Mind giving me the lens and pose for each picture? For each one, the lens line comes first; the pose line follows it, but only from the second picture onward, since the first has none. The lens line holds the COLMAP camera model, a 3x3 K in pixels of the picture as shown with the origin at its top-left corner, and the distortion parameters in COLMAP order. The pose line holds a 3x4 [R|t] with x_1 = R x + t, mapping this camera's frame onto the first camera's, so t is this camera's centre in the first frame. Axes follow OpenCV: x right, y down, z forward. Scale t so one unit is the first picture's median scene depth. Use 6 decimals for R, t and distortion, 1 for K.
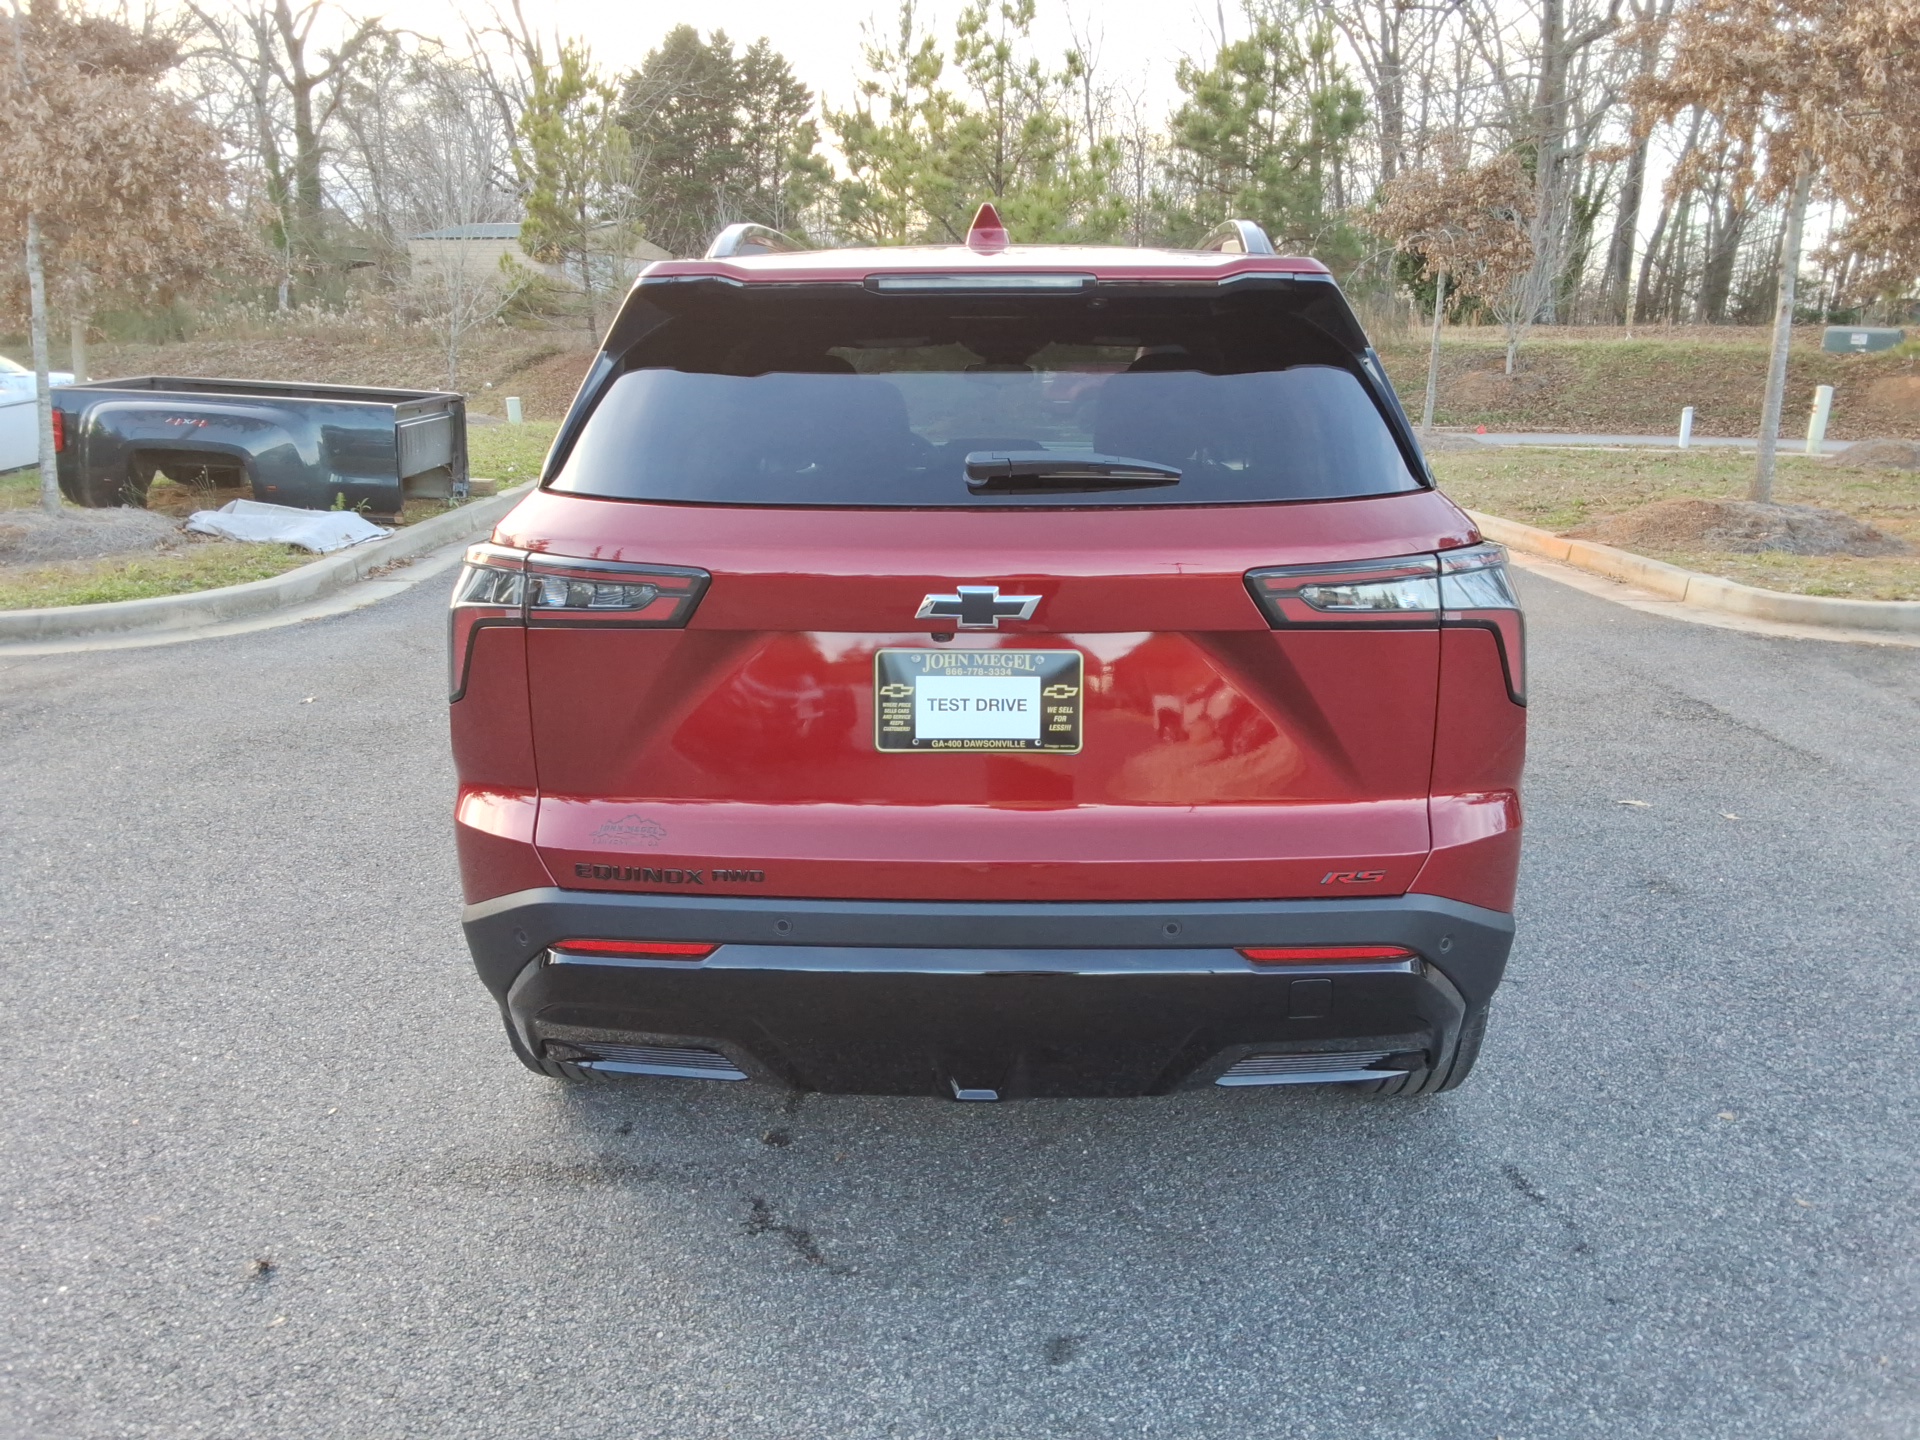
lens RADIAL K [[1528.6, 0, 986.6], [0, 1528.6, 724.1], [0, 0, 1]] dist [0.135010, -0.229866]
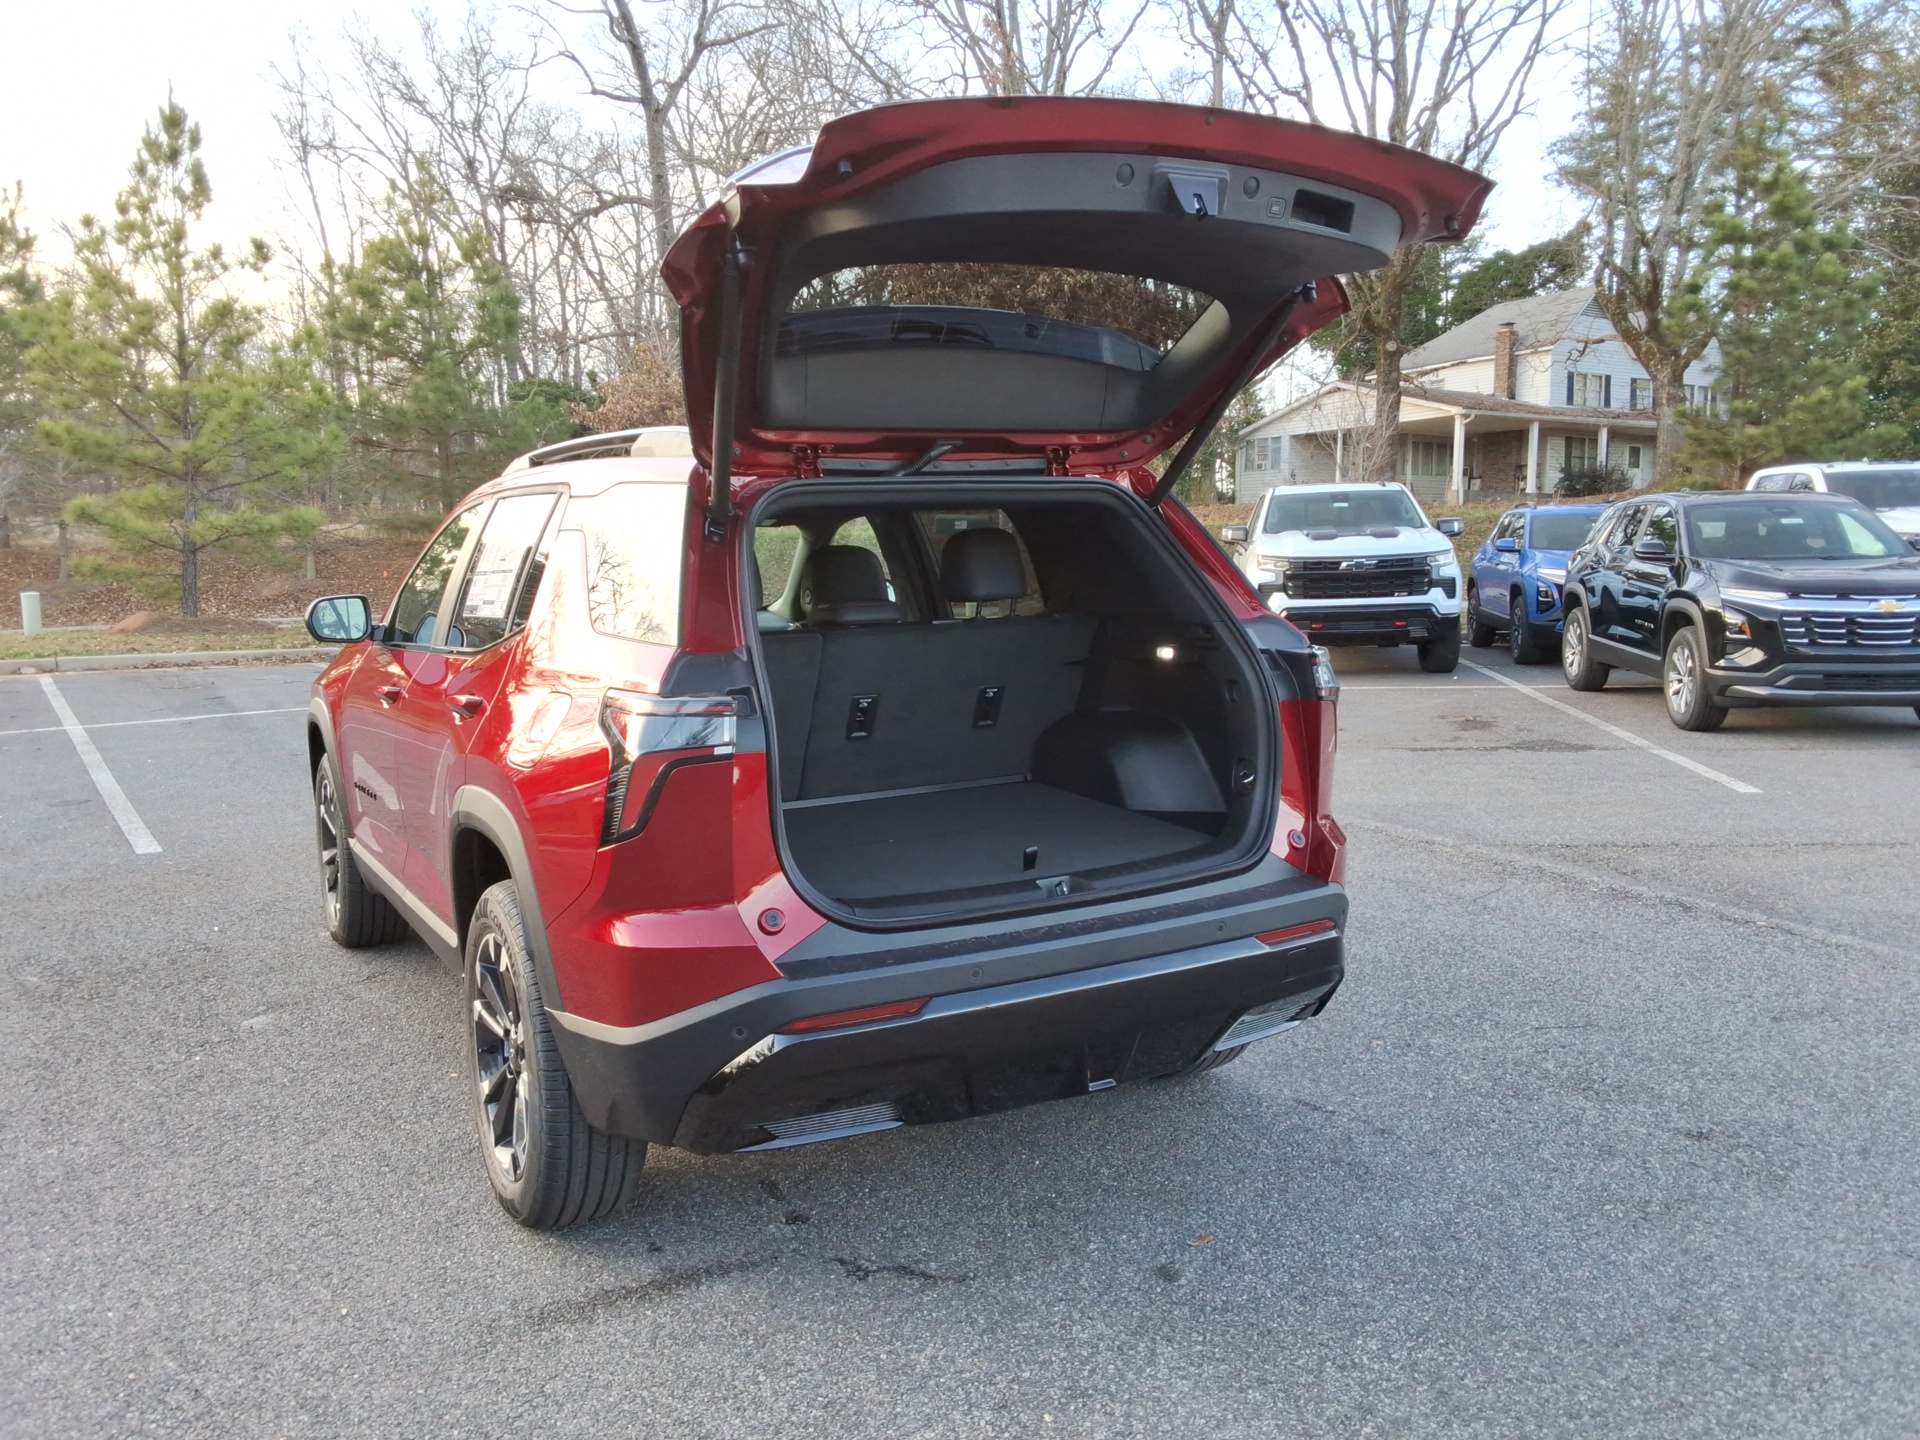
lens RADIAL K [[1560.4, 0, 960.0], [0, 1560.4, 720.0], [0, 0, 1]] dist [0.095875, -0.144152]
pose [[0.850261, -0.079481, 0.520326, -0.177746], [0.142163, 0.986472, -0.081621, 0.006663], [-0.506800, 0.143370, 0.850058, -0.024276]]
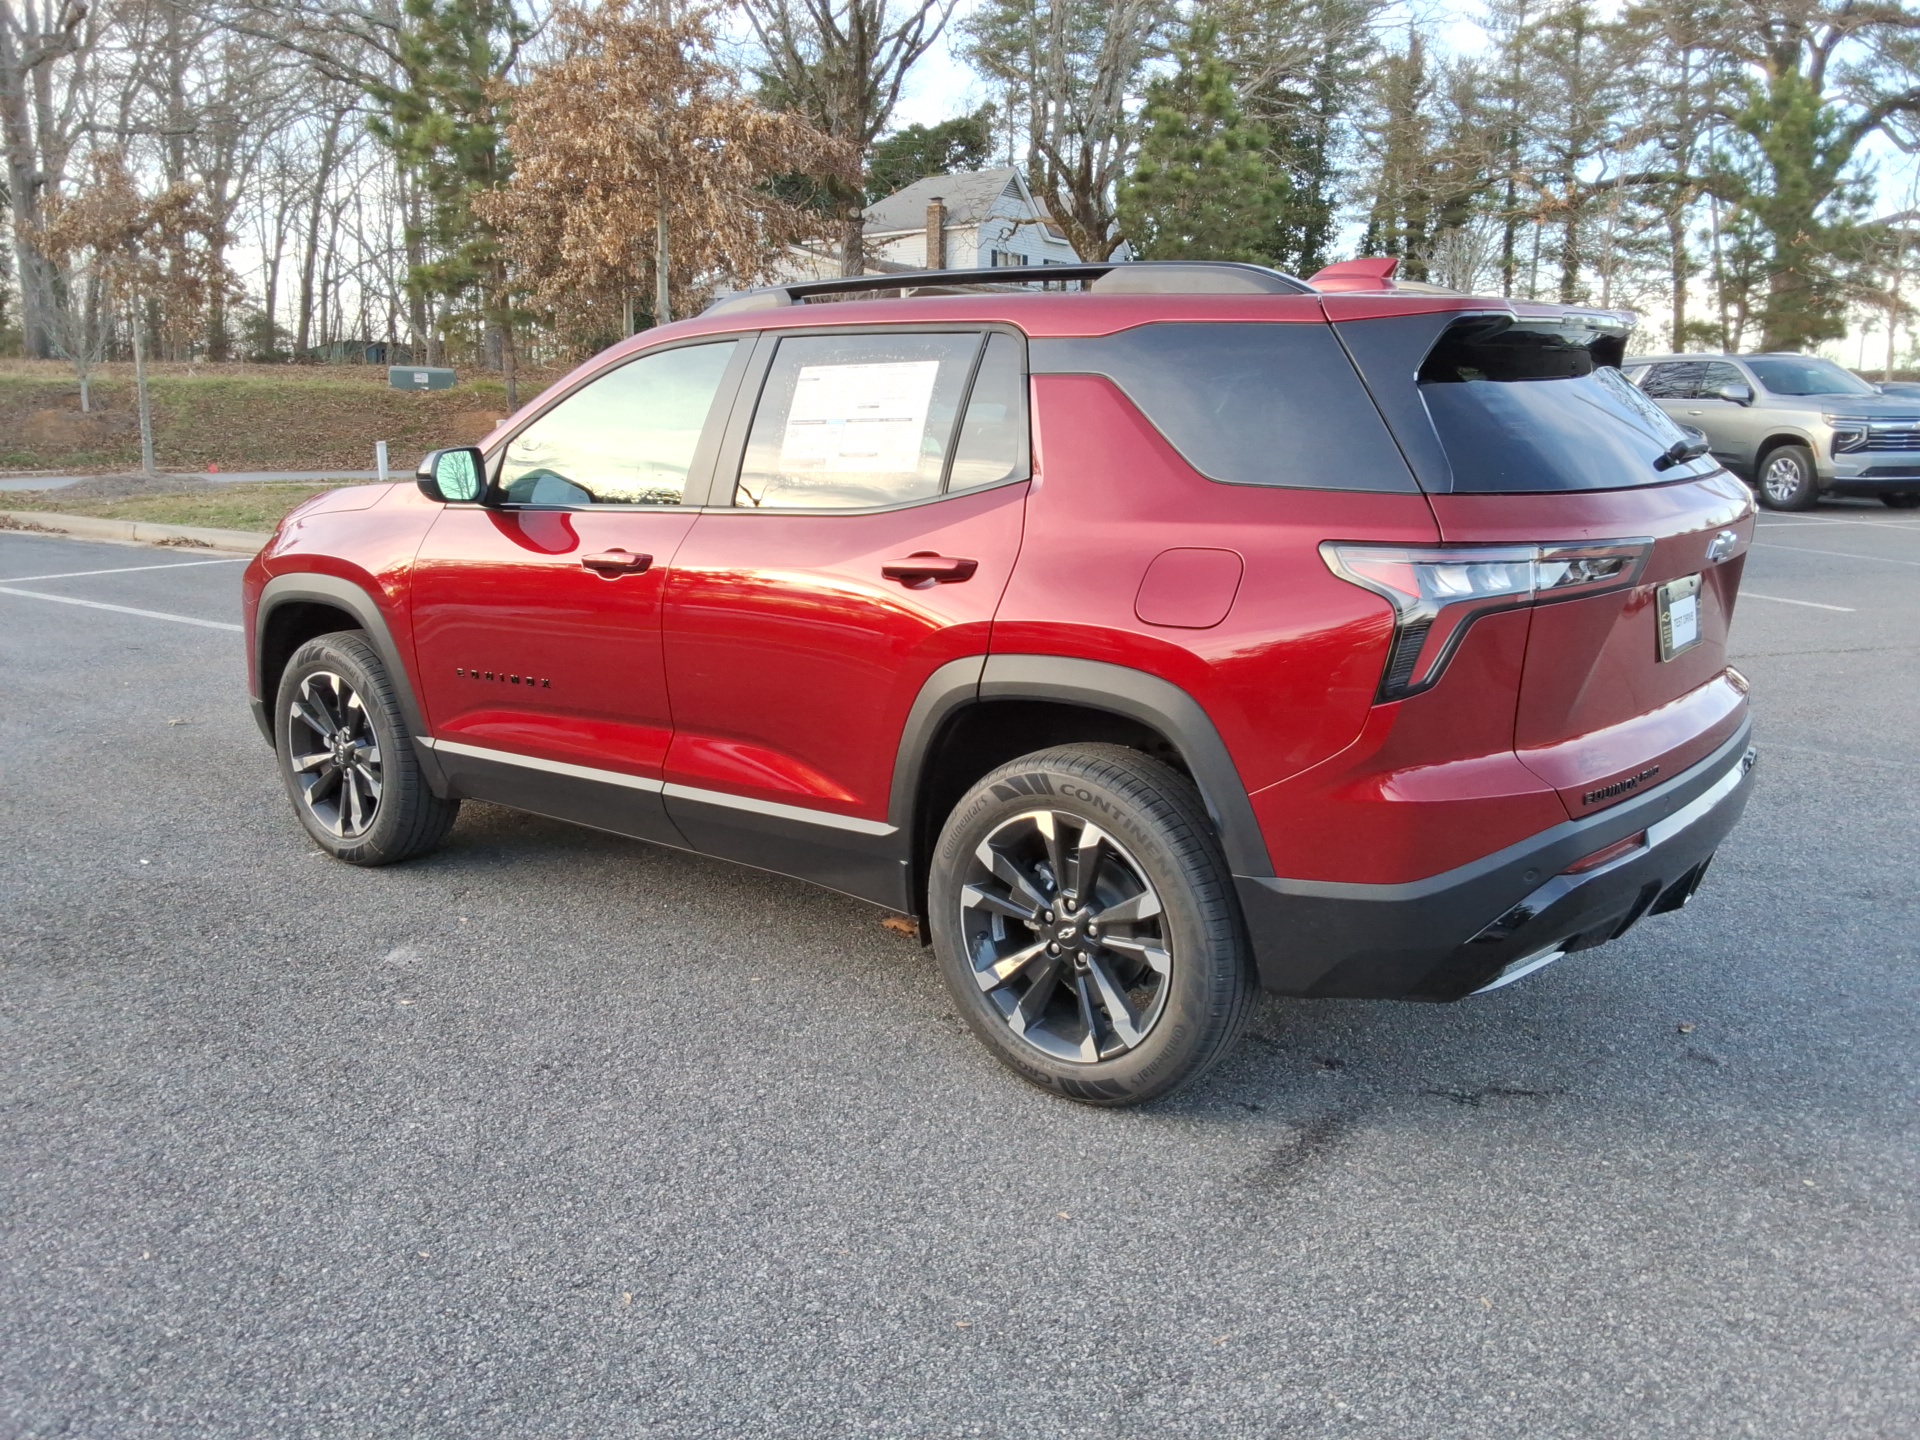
lens RADIAL K [[1560.4, 0, 960.0], [0, 1560.4, 720.0], [0, 0, 1]] dist [0.095875, -0.144152]
pose [[0.583026, -0.168228, 0.794846, -0.349893], [0.191492, 0.979219, 0.066789, -0.032705], [-0.789564, 0.113267, 0.603124, 0.145258]]
